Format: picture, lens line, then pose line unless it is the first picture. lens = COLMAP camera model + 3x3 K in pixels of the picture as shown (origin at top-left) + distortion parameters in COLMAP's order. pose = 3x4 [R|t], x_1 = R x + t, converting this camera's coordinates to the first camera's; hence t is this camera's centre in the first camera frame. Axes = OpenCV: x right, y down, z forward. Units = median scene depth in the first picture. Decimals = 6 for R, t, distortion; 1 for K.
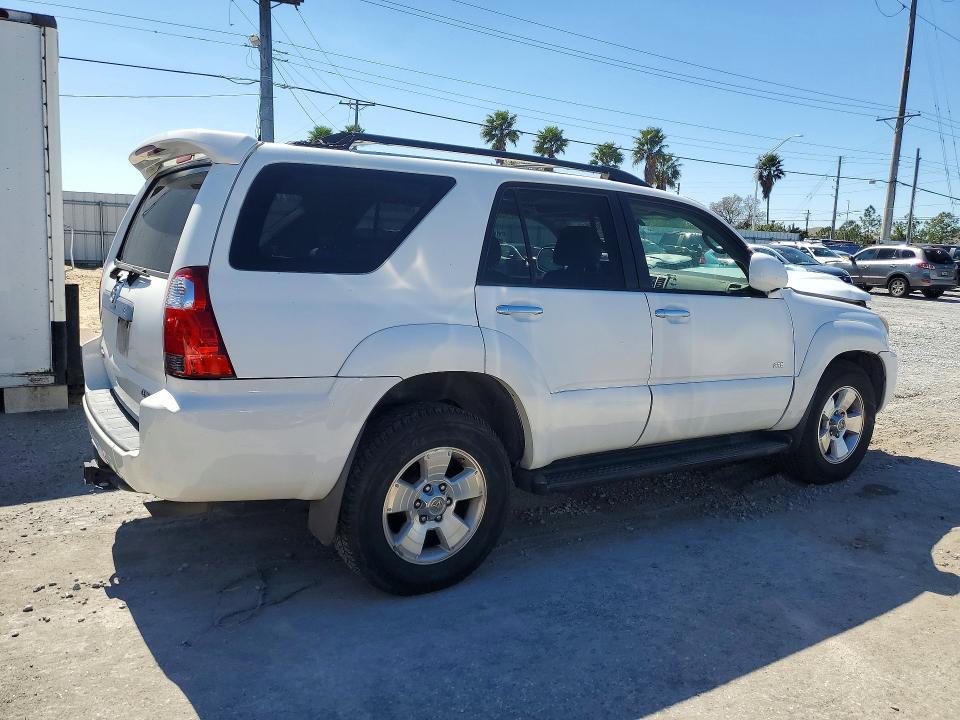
lens RADIAL K [[762.8, 0, 480.0], [0, 762.8, 360.0], [0, 0, 1]] dist [0.015356, 0.002969]
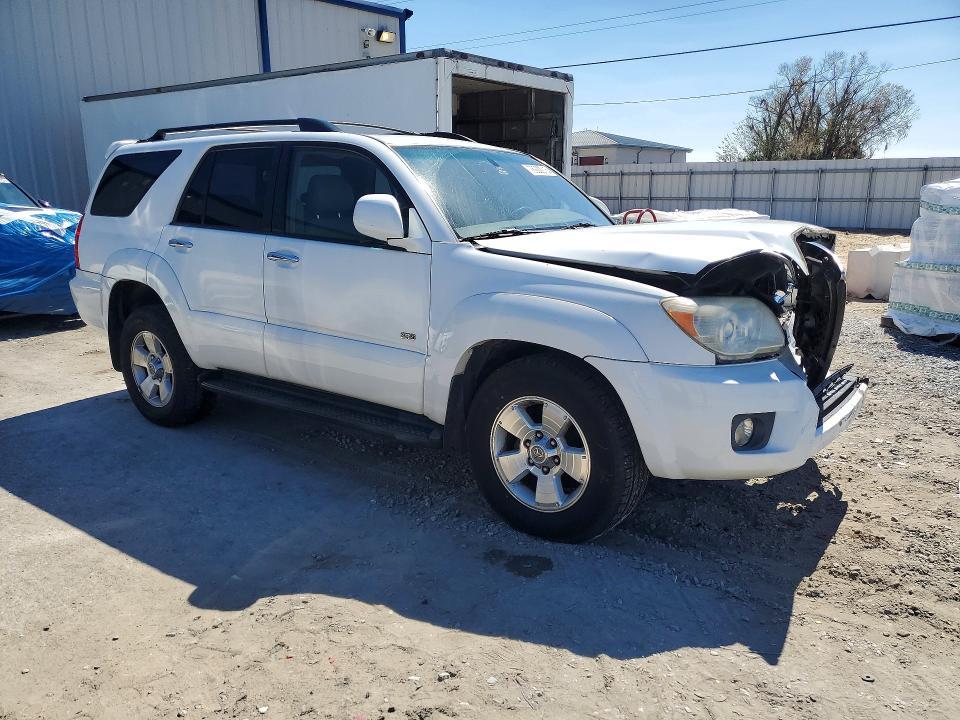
lens RADIAL K [[762.8, 0, 480.0], [0, 762.8, 360.0], [0, 0, 1]] dist [0.015356, 0.002969]
pose [[0.323038, 0.163756, -0.932111, 1.056369], [-0.132195, 0.983068, 0.126894, -0.072569], [0.937108, 0.082229, 0.339216, 0.722188]]
